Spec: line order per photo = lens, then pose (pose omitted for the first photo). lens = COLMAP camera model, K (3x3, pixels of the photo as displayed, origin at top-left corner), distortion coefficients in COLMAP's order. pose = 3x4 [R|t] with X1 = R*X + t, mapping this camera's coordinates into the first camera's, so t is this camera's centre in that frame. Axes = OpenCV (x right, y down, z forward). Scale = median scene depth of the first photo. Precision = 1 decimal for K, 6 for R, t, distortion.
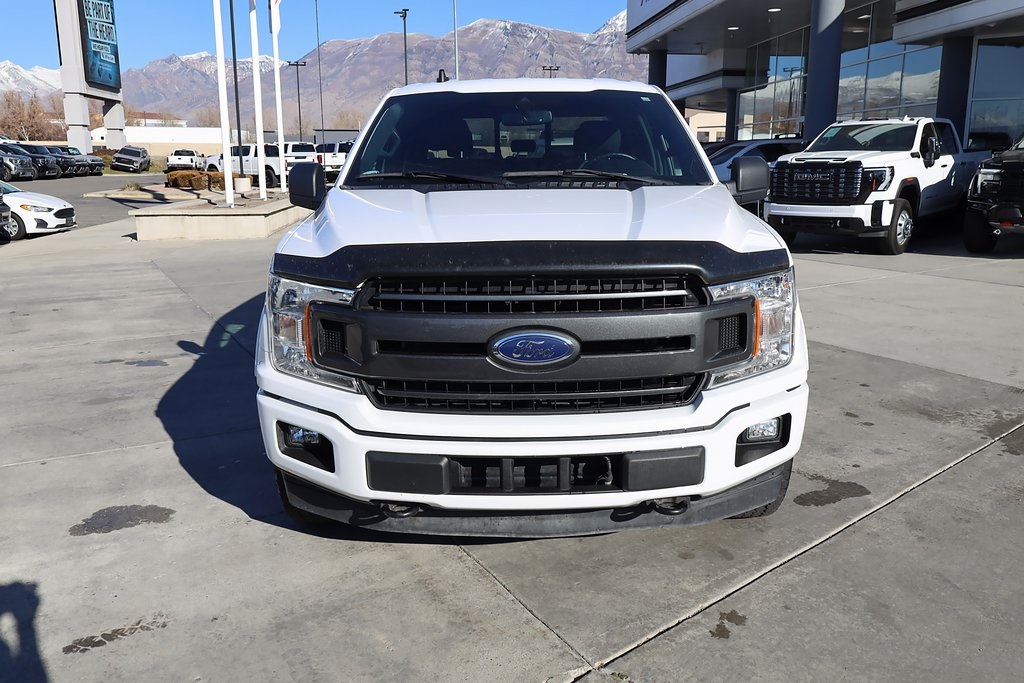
lens RADIAL K [[804.1, 0, 512.0], [0, 804.1, 341.5], [0, 0, 1]] dist [0.002988, 0.001006]
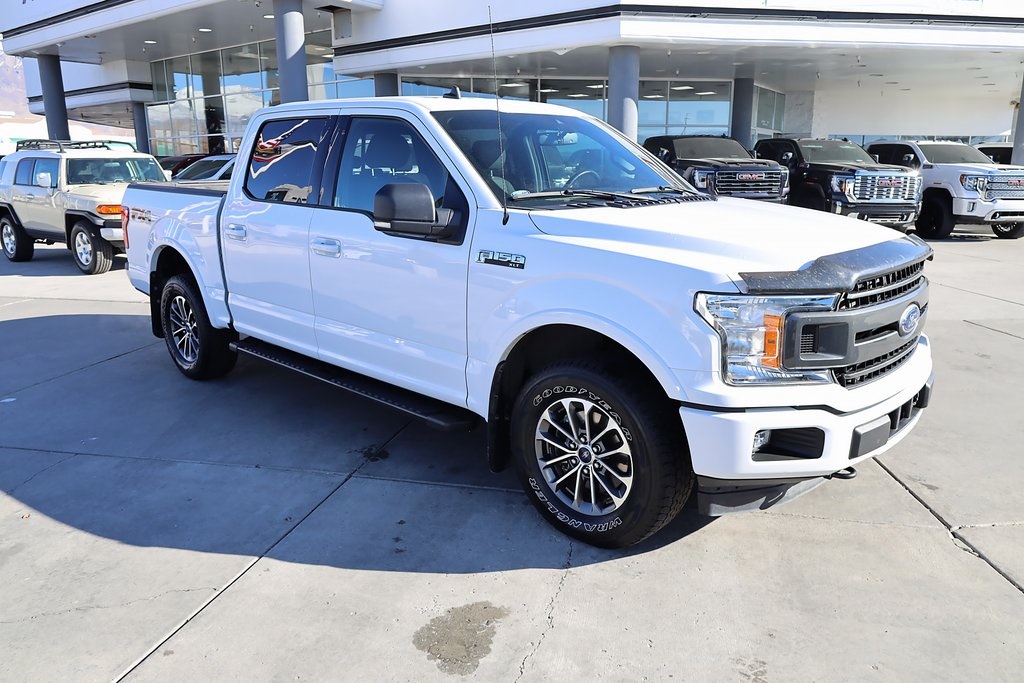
lens RADIAL K [[724.4, 0, 512.0], [0, 724.4, 341.5], [0, 0, 1]] dist [-0.001516, -0.000410]
pose [[0.674231, -0.173066, 0.717956, -0.742782], [0.166526, 0.982745, 0.080509, -0.093821], [-0.719501, 0.065277, 0.691417, 0.361515]]
